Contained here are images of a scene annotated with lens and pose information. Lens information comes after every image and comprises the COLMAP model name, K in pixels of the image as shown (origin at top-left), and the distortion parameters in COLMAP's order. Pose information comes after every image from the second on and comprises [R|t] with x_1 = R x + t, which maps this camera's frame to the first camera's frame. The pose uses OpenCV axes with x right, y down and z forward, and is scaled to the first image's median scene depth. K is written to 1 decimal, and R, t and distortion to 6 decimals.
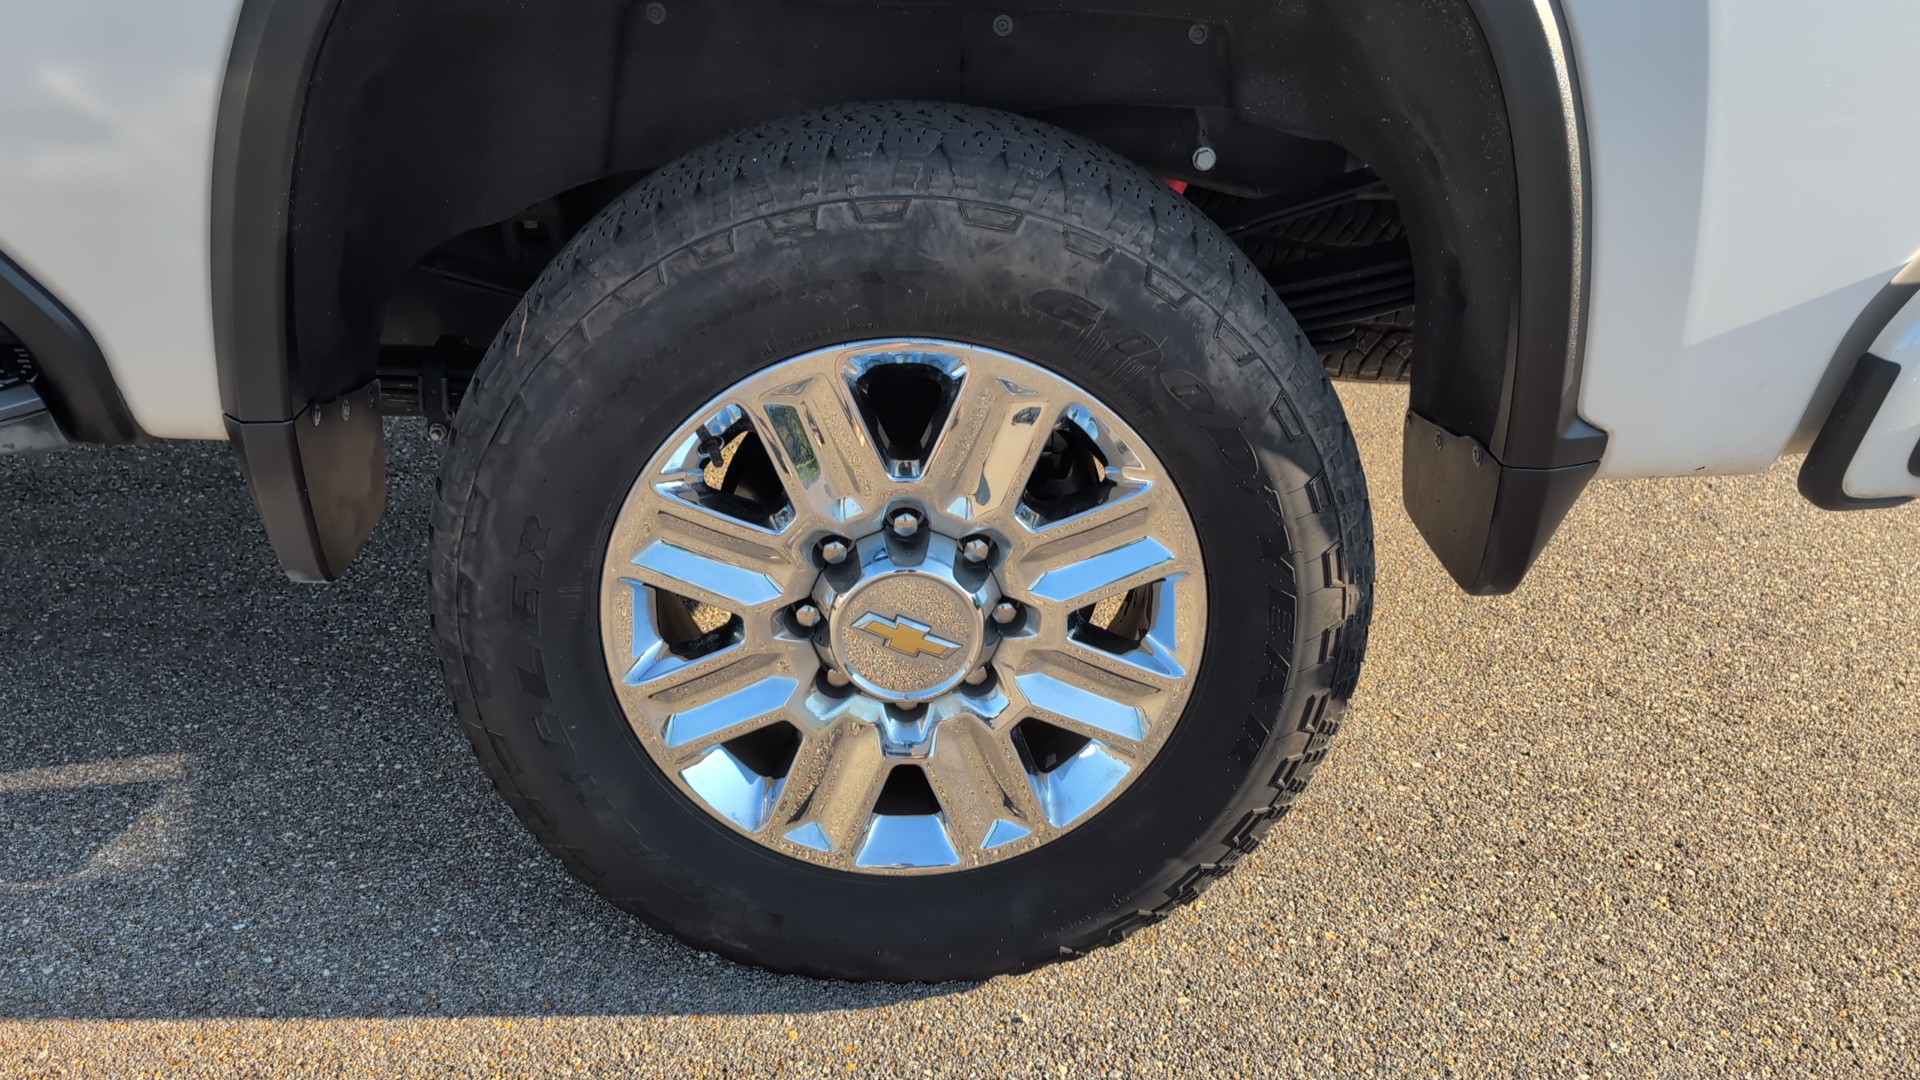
lens RADIAL K [[1631.5, 0, 960.0], [0, 1631.5, 540.0], [0, 0, 1]] dist [0.046271, -0.074405]
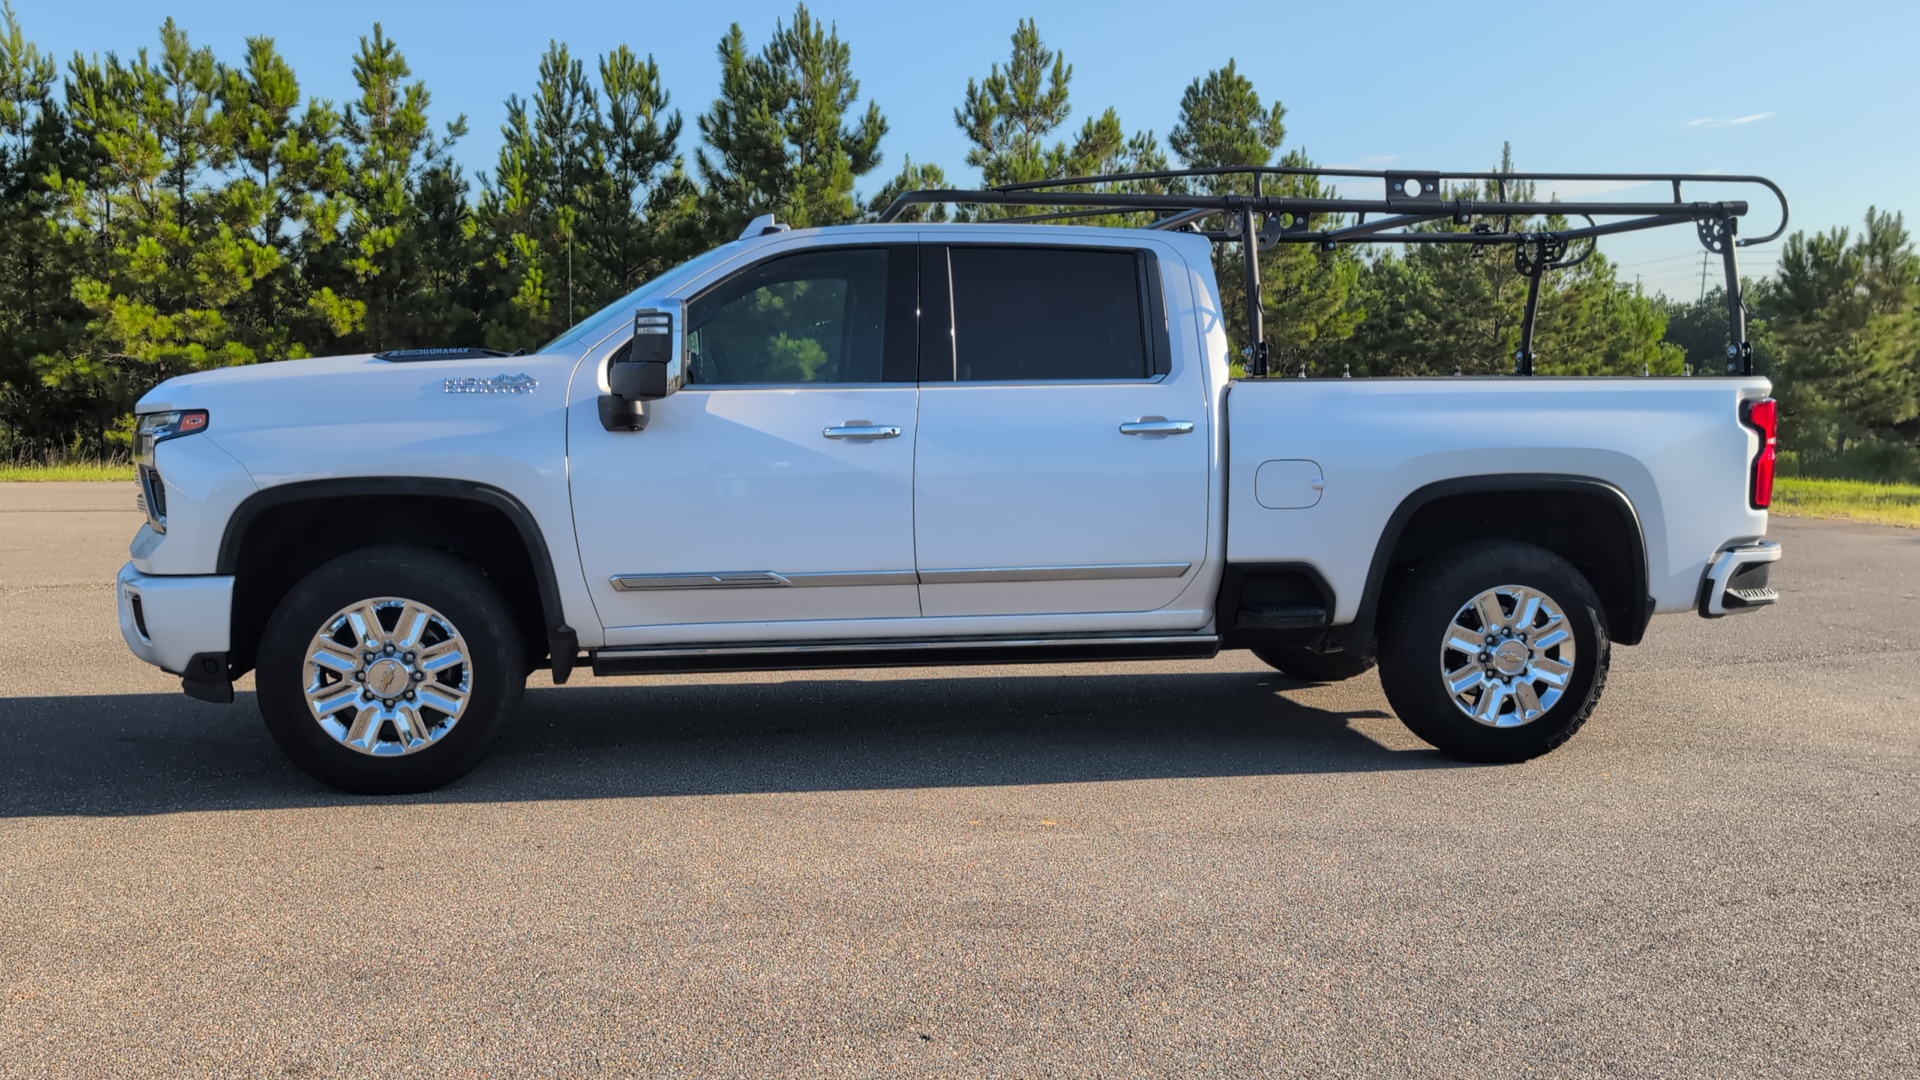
lens RADIAL K [[1631.5, 0, 960.0], [0, 1631.5, 540.0], [0, 0, 1]] dist [0.046271, -0.074405]
pose [[0.990362, -0.058503, 0.125540, -1.961586], [0.098270, 0.935545, -0.339262, 1.074786], [-0.097601, 0.348329, 0.932277, -2.923412]]
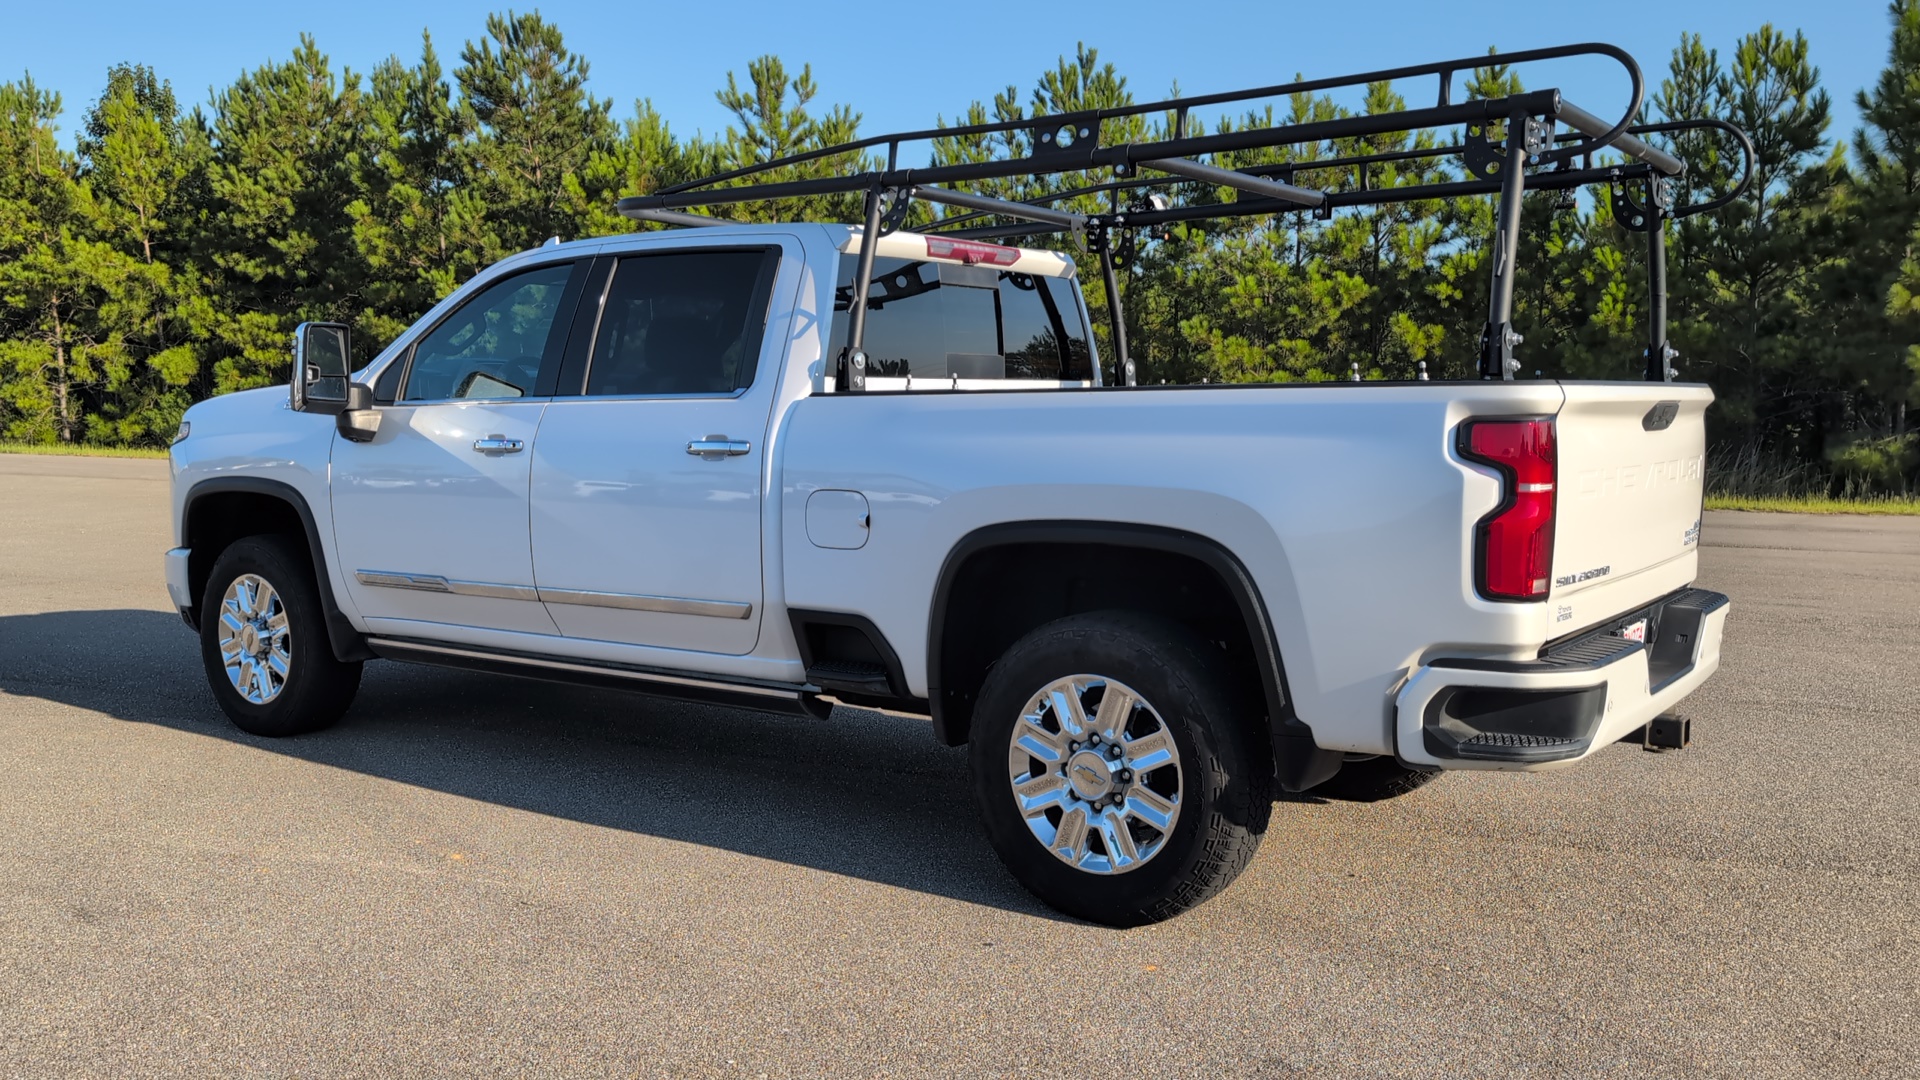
lens RADIAL K [[1631.5, 0, 960.0], [0, 1631.5, 540.0], [0, 0, 1]] dist [0.046271, -0.074405]
pose [[0.786343, 0.001704, -0.617788, 1.659365], [-0.234740, 0.925821, -0.296232, 0.612341], [0.571456, 0.377959, 0.728412, -1.520623]]
